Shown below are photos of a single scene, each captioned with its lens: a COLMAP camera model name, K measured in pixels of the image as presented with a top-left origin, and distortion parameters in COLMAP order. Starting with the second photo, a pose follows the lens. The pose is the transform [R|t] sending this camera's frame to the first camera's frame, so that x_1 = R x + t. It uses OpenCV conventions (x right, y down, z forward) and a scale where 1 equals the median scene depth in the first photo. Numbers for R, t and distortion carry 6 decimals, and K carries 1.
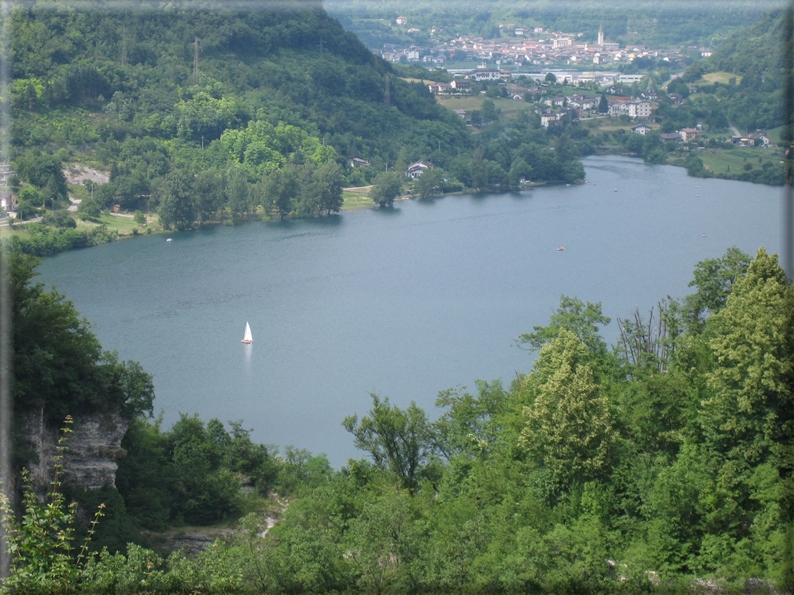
lens RADIAL K [[2351.3, 0, 397.0], [0, 2351.3, 297.5], [0, 0, 1]] dist [0.052086, -0.026031]
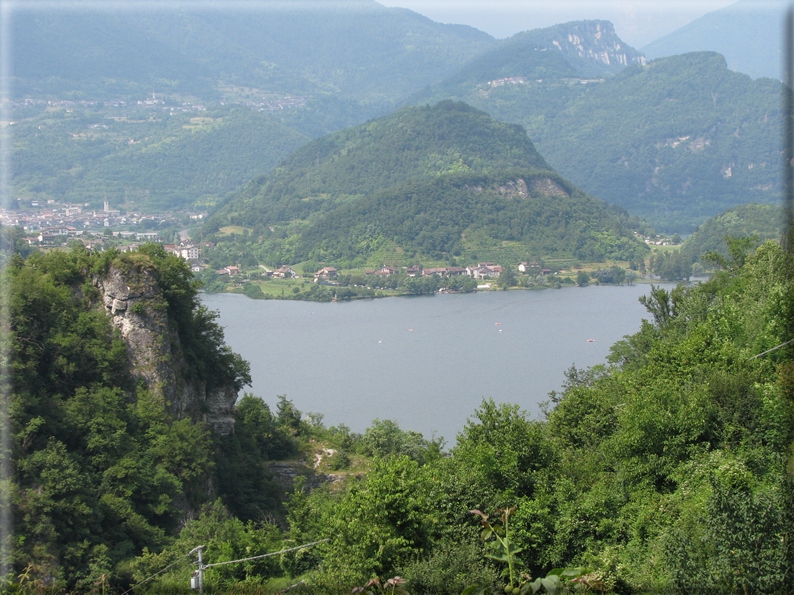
lens RADIAL K [[1958.8, 0, 397.4], [0, 1958.8, 311.9], [0, 0, 1]] dist [0.071386, 1.163903]
pose [[0.966864, -0.043585, 0.251544, -0.620544], [0.058300, 0.996978, -0.051344, 0.134898], [-0.248546, 0.064308, 0.966483, -0.498624]]
